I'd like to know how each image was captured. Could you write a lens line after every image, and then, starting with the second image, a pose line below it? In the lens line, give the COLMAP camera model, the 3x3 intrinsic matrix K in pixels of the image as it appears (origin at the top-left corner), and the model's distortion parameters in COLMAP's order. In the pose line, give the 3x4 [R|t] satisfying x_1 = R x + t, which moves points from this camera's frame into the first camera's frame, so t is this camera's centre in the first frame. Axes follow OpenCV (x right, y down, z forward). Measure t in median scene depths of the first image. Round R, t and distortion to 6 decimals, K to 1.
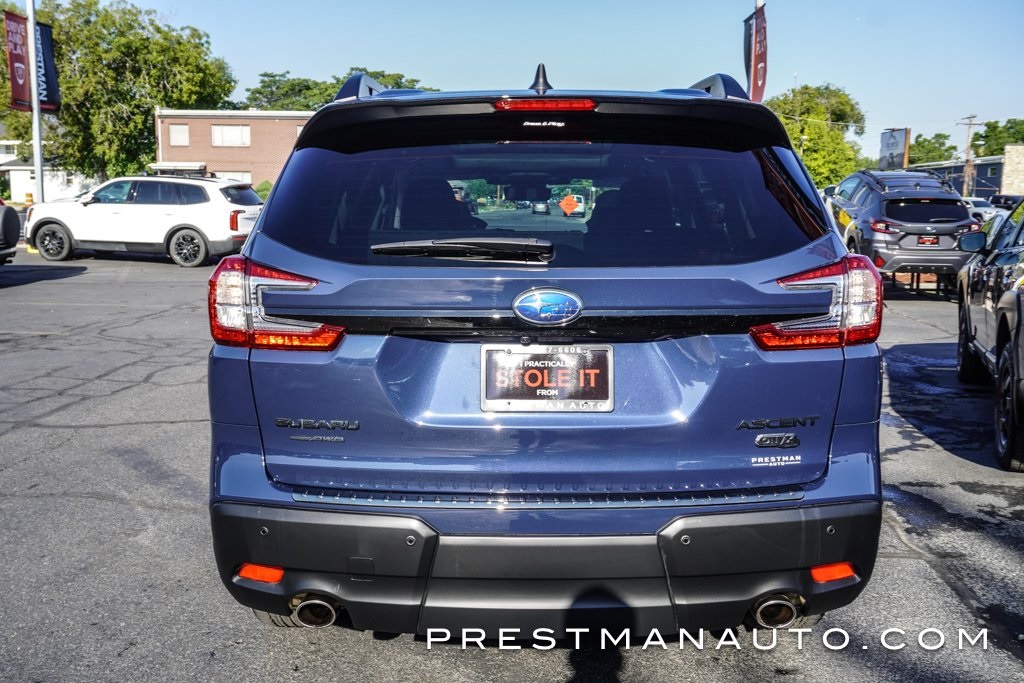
lens RADIAL K [[1003.1, 0, 512.3], [0, 1003.1, 358.6], [0, 0, 1]] dist [-0.009719, 0.018751]
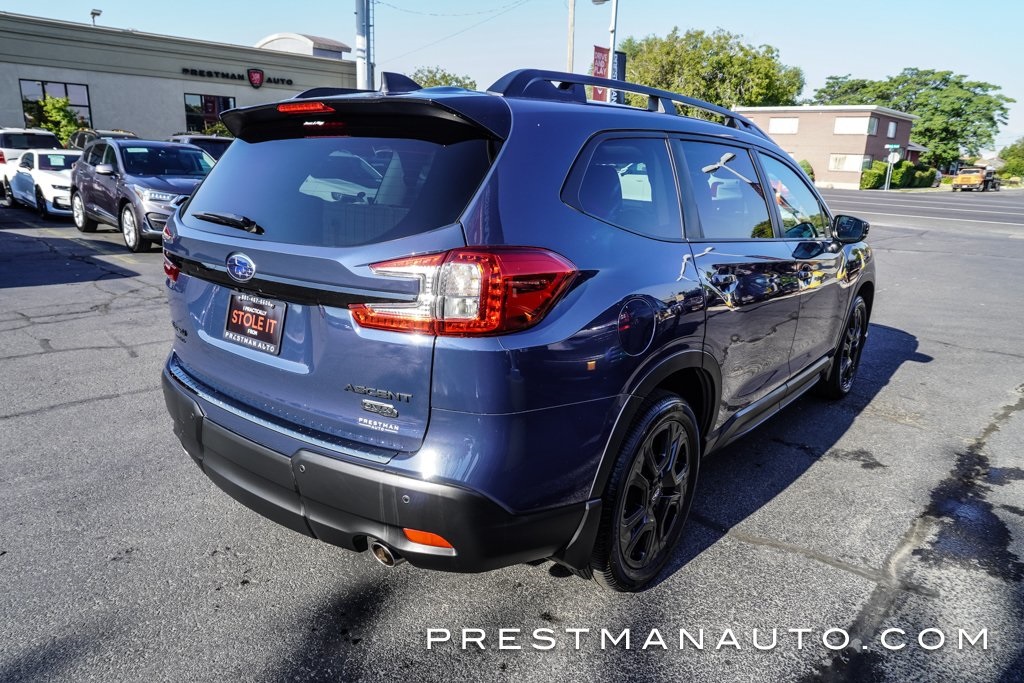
lens RADIAL K [[695.3, 0, 512.0], [0, 695.3, 341.5], [0, 0, 1]] dist [-0.003019, 0.000499]
pose [[0.786887, 0.170318, -0.593127, 0.532140], [-0.121132, 0.985090, 0.122169, -0.067396], [0.605091, -0.024287, 0.795786, 0.300349]]
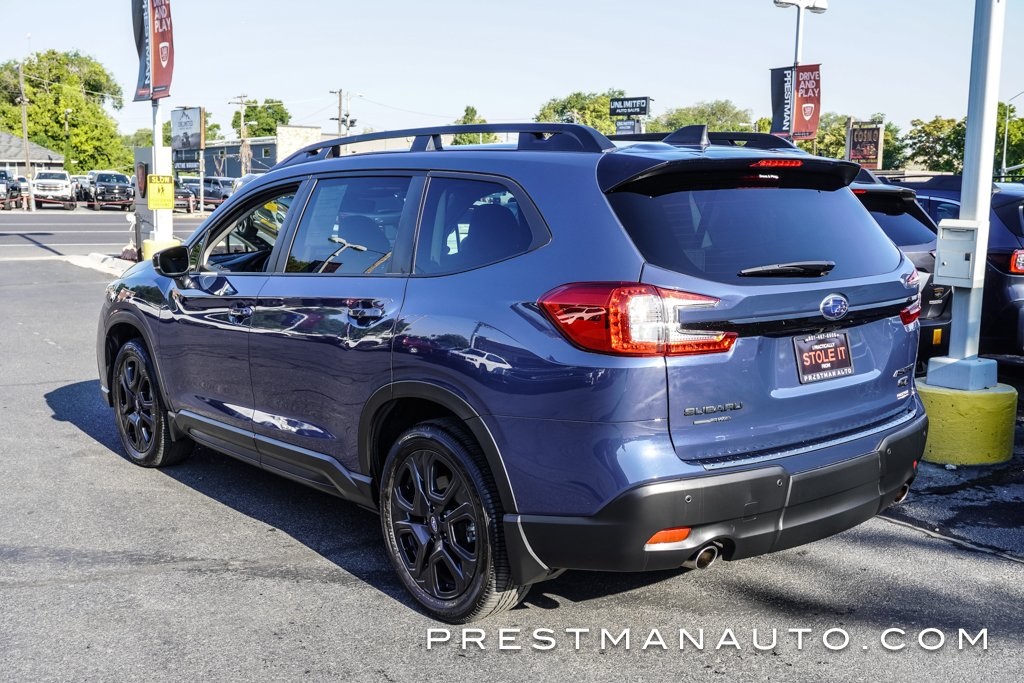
lens RADIAL K [[1121.8, 0, 512.0], [0, 1121.8, 341.5], [0, 0, 1]] dist [-0.000623, -0.002606]
pose [[0.769452, -0.090215, 0.632301, -0.835159], [0.098064, 0.994923, 0.022619, -0.051382], [-0.631131, 0.044602, 0.774393, 0.021338]]
